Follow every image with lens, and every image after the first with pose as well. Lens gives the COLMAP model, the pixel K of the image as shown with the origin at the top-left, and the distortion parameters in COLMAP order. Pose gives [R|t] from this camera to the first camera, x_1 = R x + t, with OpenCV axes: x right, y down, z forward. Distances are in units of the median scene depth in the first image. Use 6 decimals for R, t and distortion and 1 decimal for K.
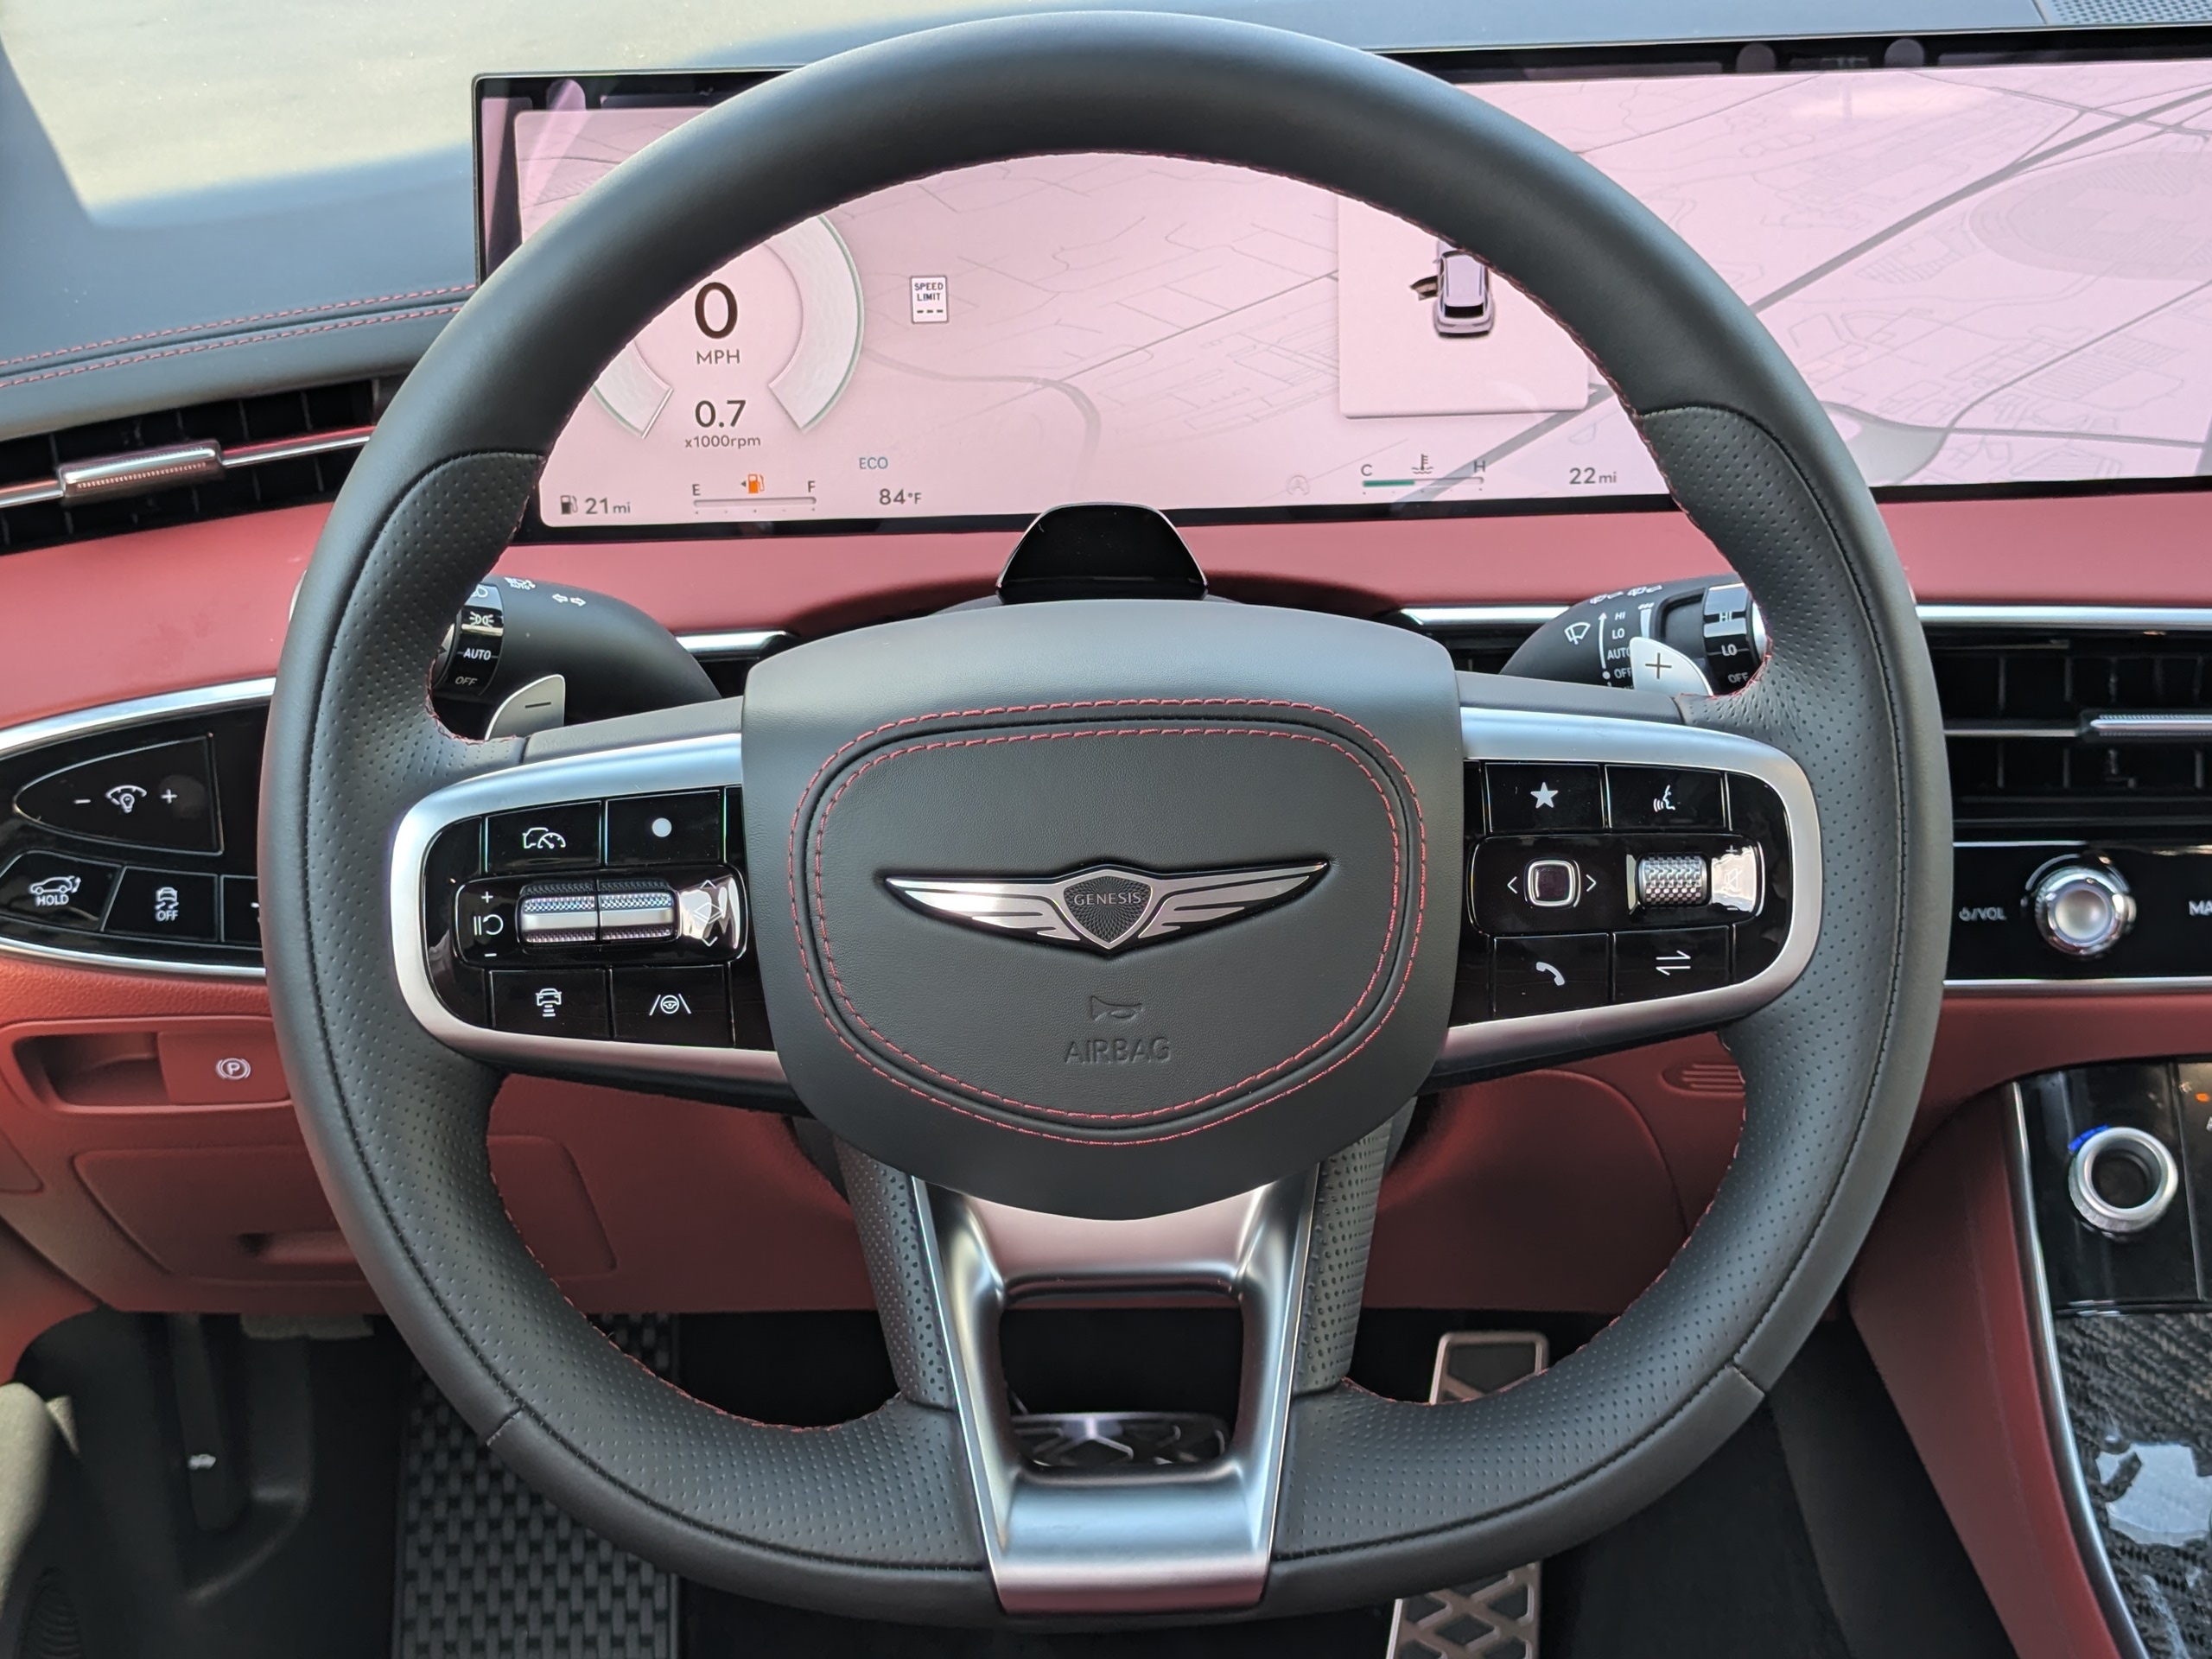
lens RADIAL K [[4169.1, 0, 1118.4], [0, 4169.1, 786.4], [0, 0, 1]] dist [0.137103, 0.000000]
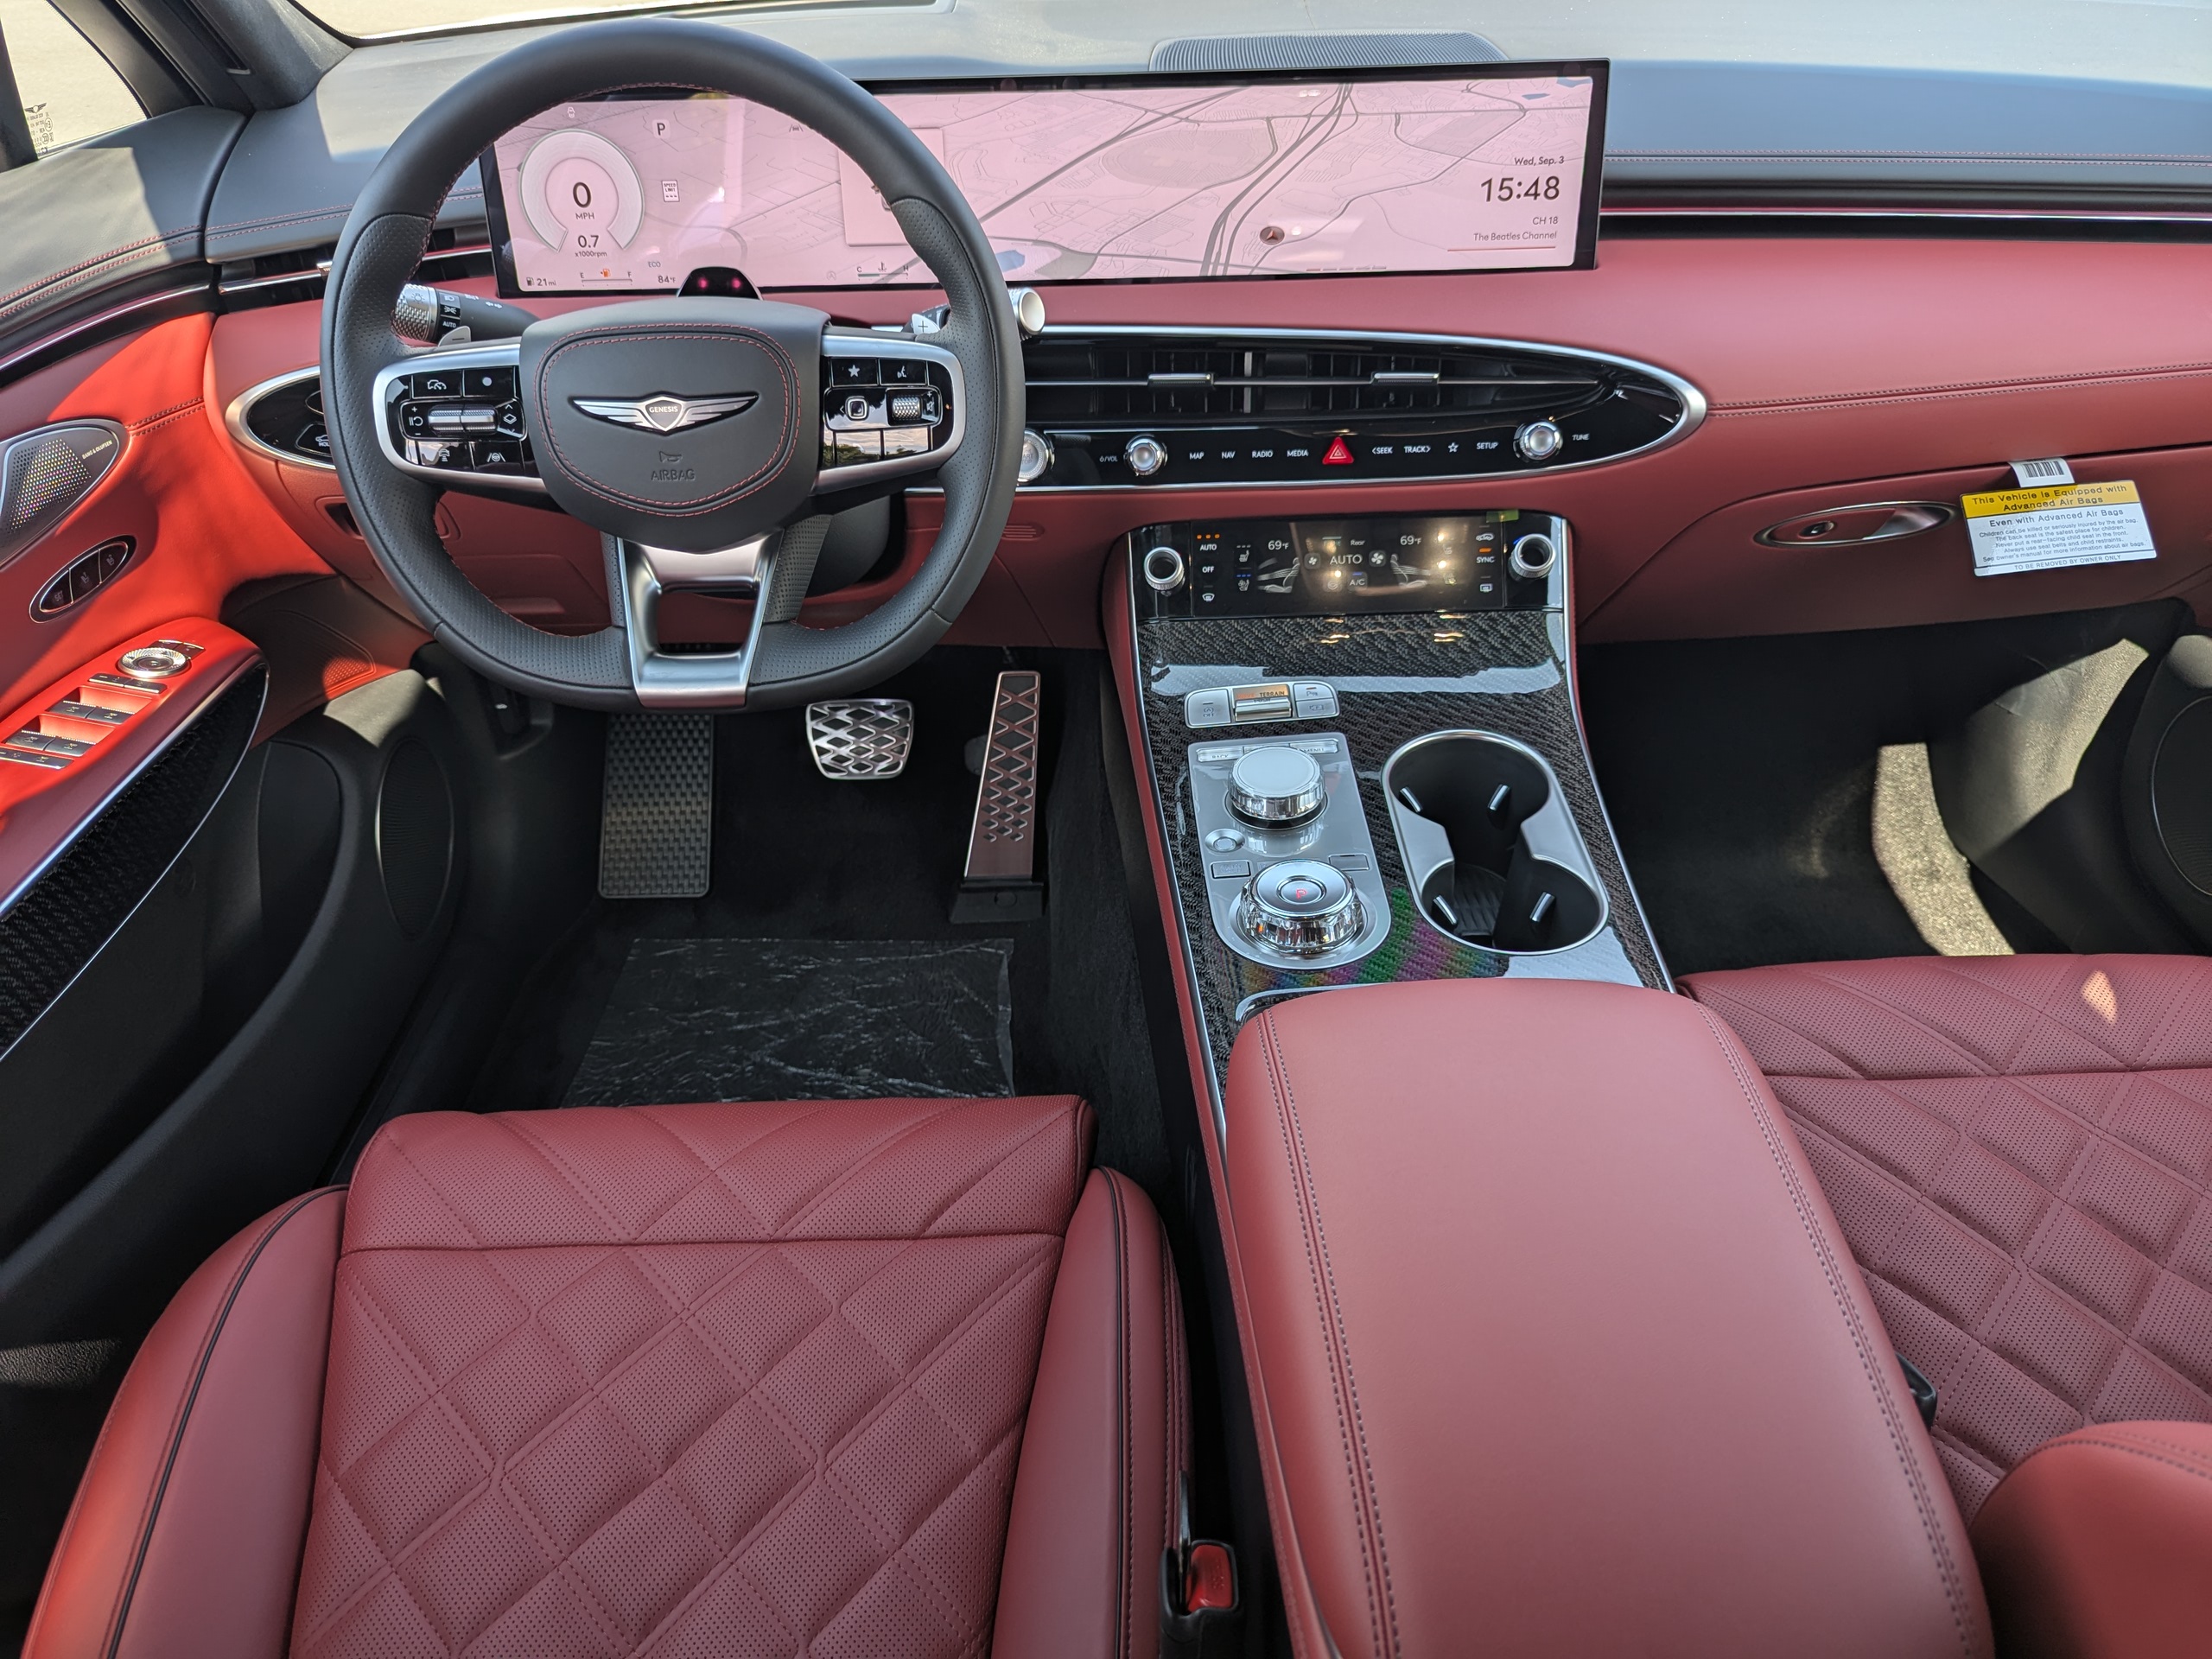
lens RADIAL K [[1517.8, 0, 1105.6], [0, 1517.8, 827.0], [0, 0, 1]] dist [0.025546, -0.014979]
pose [[0.999932, 0.008671, -0.007832, 0.257000], [-0.007225, 0.985639, 0.168711, 0.112339], [0.009182, -0.168642, 0.985635, 0.092716]]
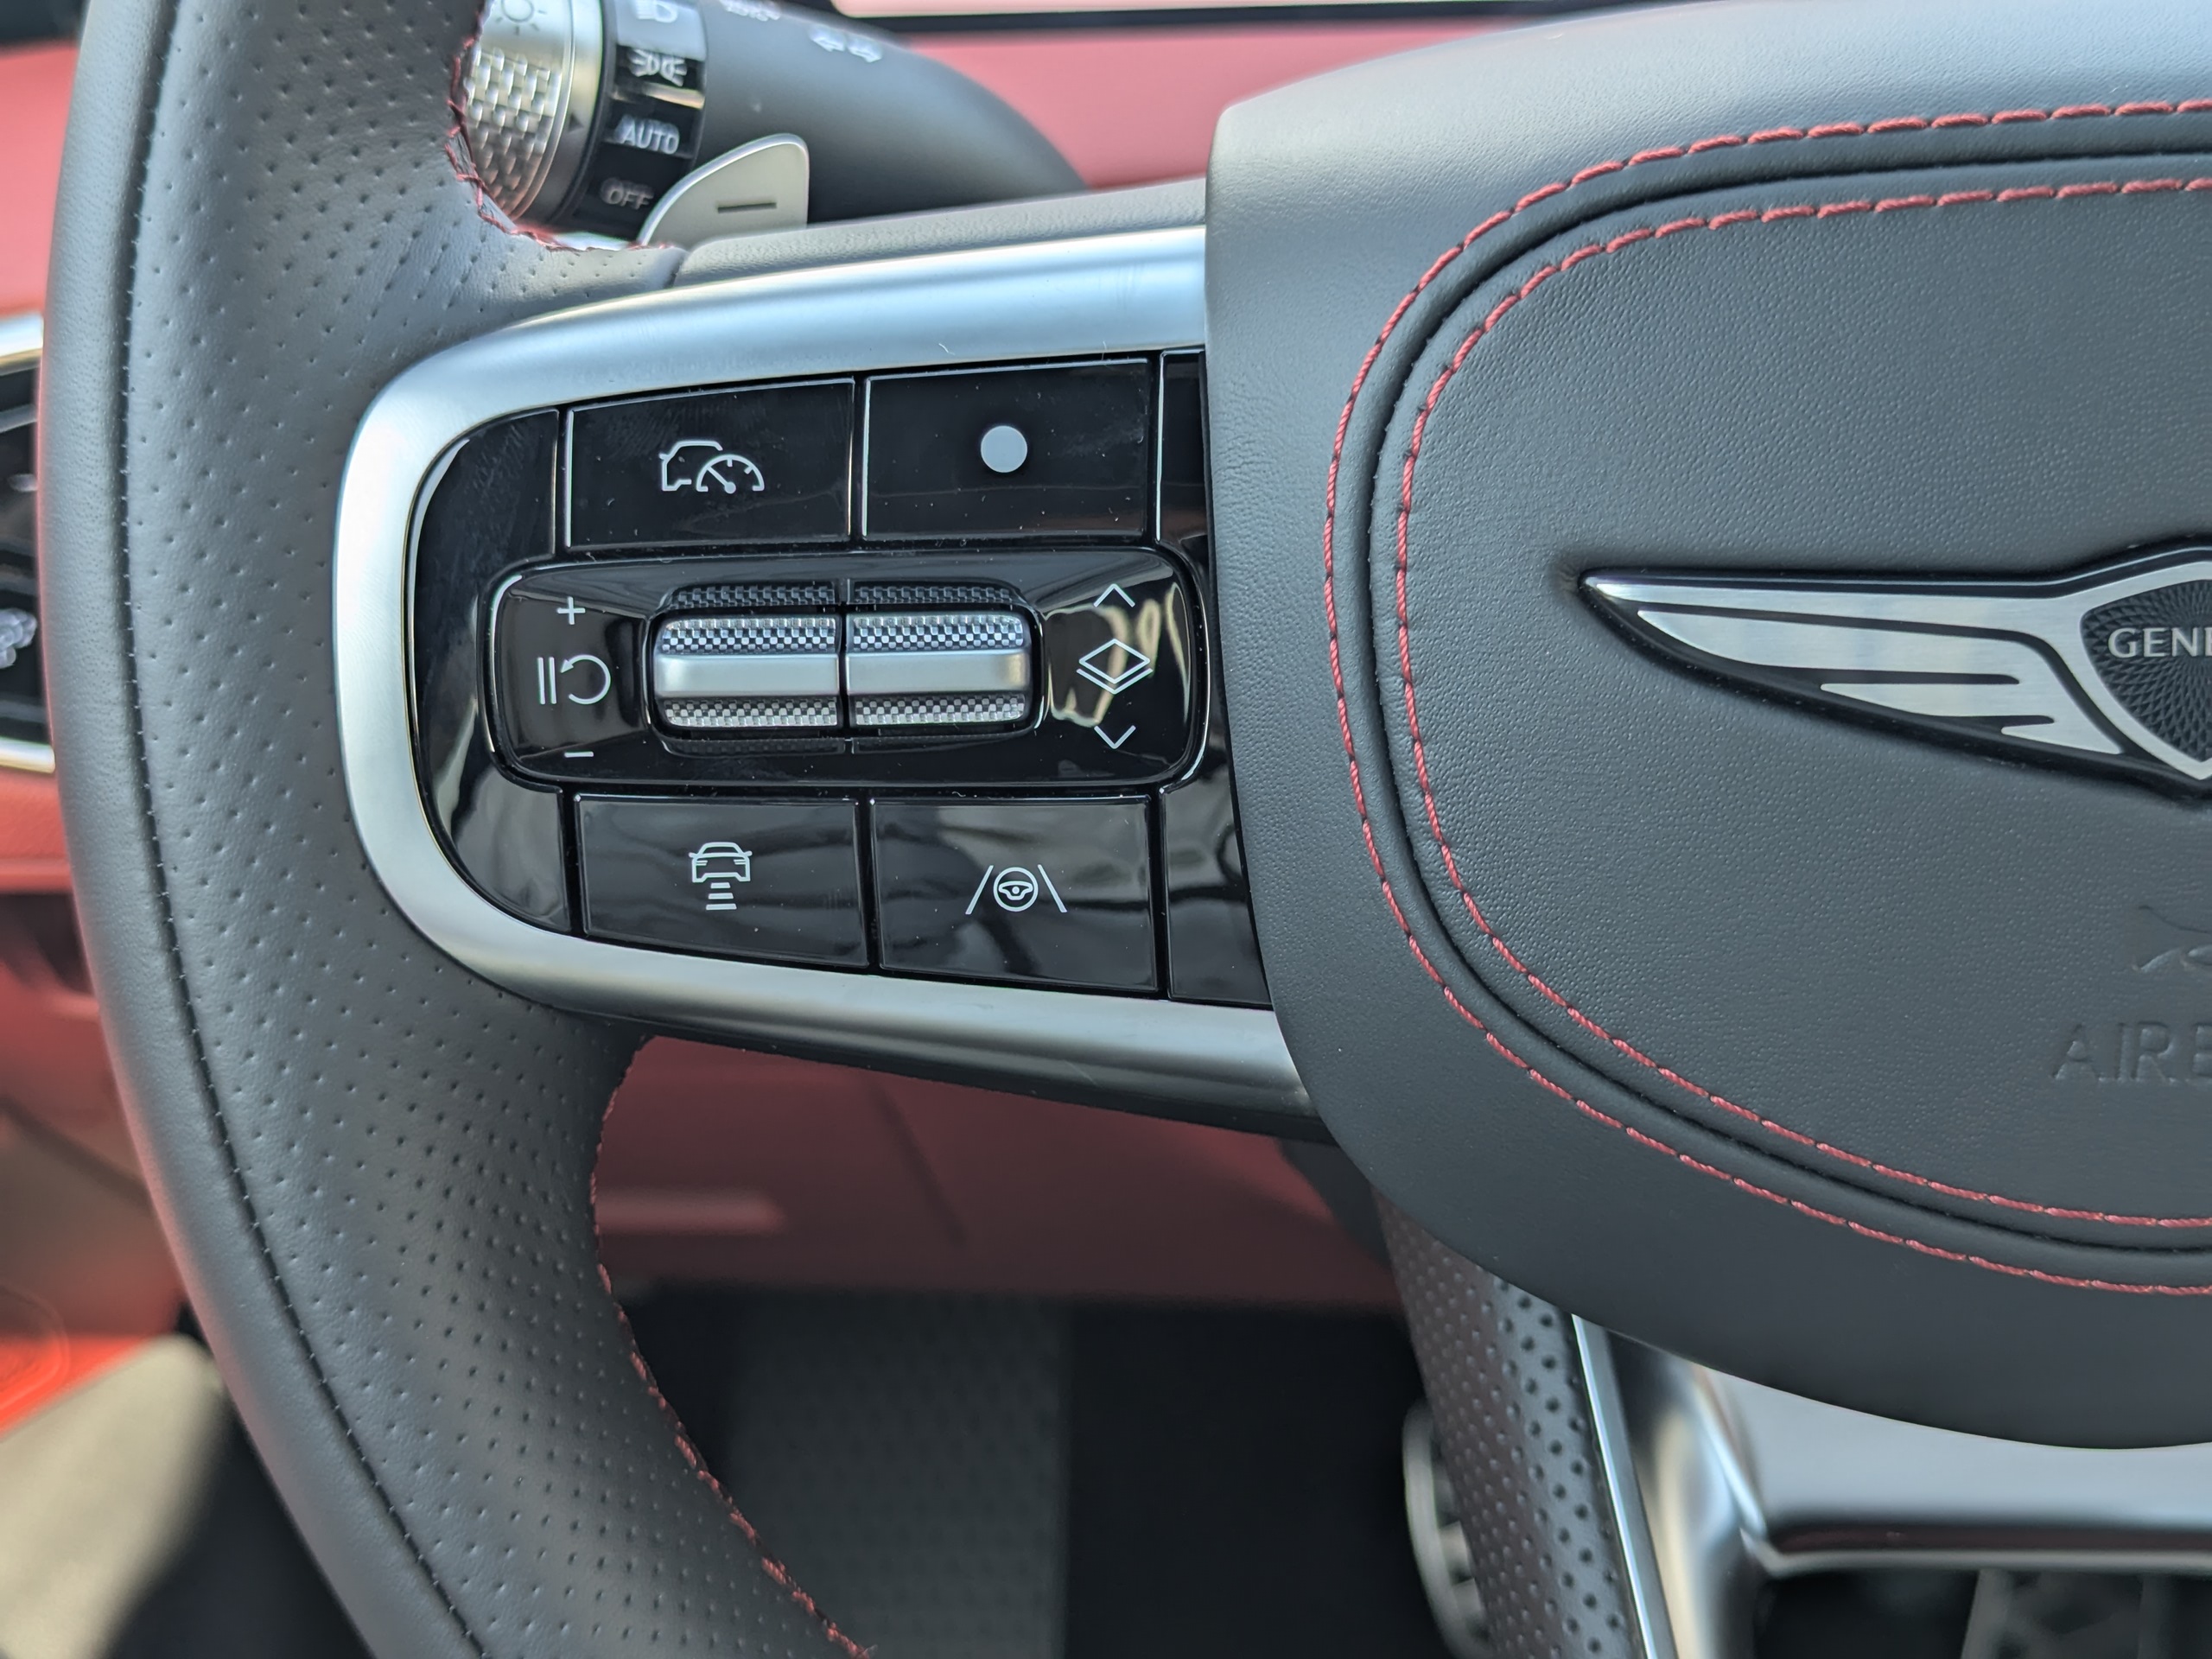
lens RADIAL K [[3129.5, 0, 1111.4], [0, 3129.5, 848.0], [0, 0, 1]] dist [0.031632, 0.000000]
pose [[0.994514, 0.028085, -0.100760, -0.067974], [-0.022672, 0.998258, 0.054464, 0.031559], [0.102114, -0.051880, 0.993419, 0.702558]]
